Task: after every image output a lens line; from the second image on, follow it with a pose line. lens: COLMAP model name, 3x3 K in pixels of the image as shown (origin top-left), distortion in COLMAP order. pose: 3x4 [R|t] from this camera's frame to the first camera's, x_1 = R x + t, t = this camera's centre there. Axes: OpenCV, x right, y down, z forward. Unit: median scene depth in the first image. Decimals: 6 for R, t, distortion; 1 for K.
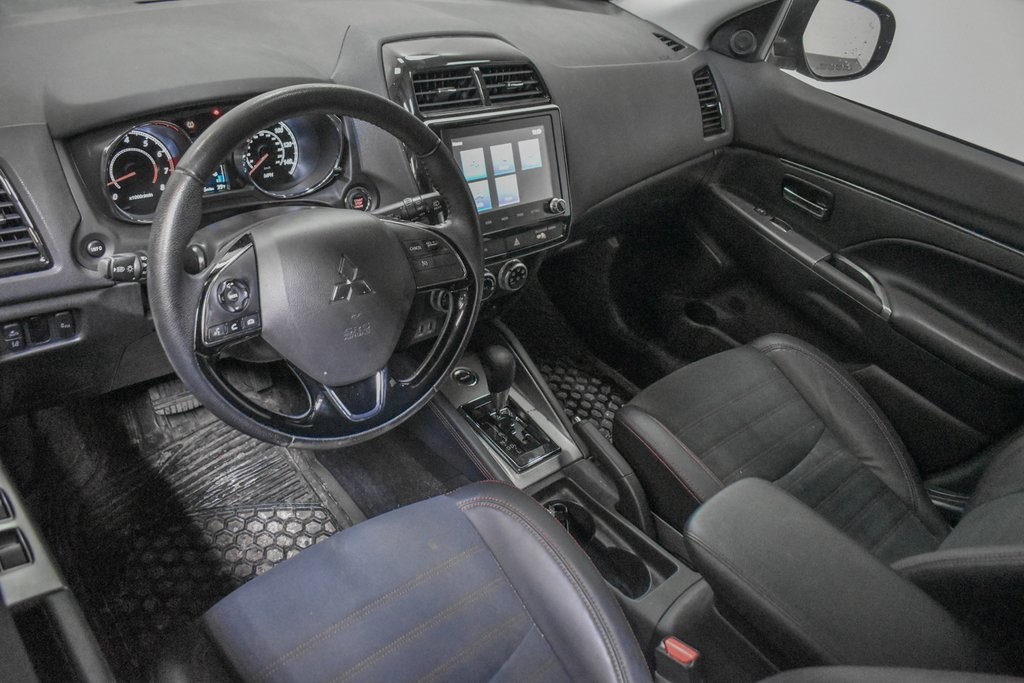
lens RADIAL K [[745.9, 0, 490.3], [0, 745.9, 340.9], [0, 0, 1]] dist [-0.000154, -0.000603]
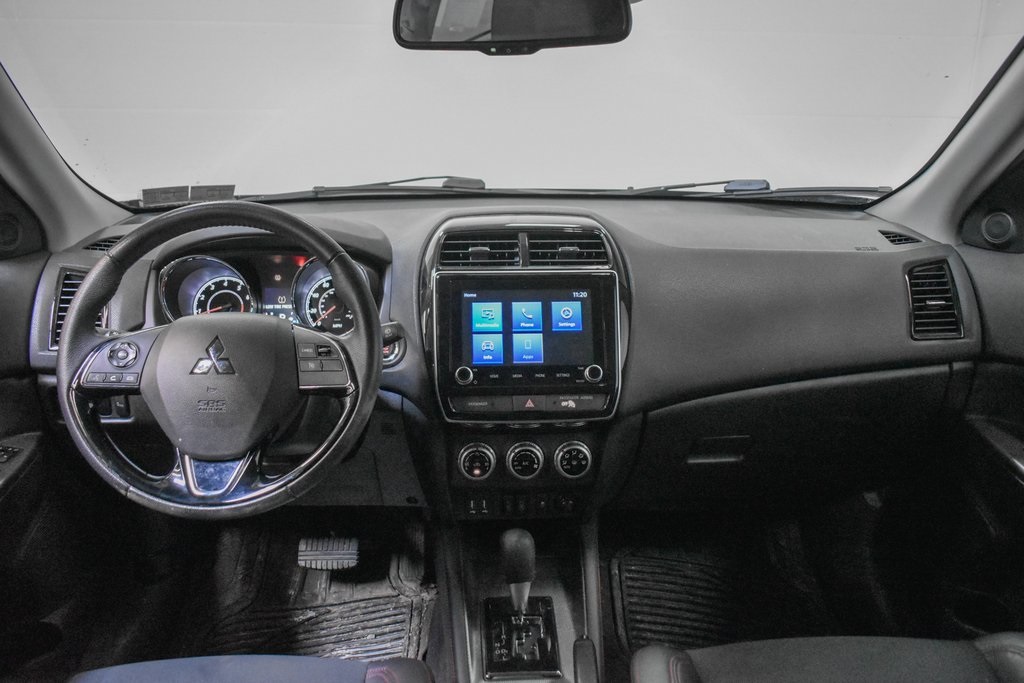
lens RADIAL K [[787.8, 0, 512.0], [0, 787.8, 341.5], [0, 0, 1]] dist [0.002211, -0.000561]
pose [[0.786831, 0.001162, -0.617168, 0.602062], [-0.250779, 0.914324, -0.317998, 0.106908], [0.563922, 0.404983, 0.719709, 0.267322]]
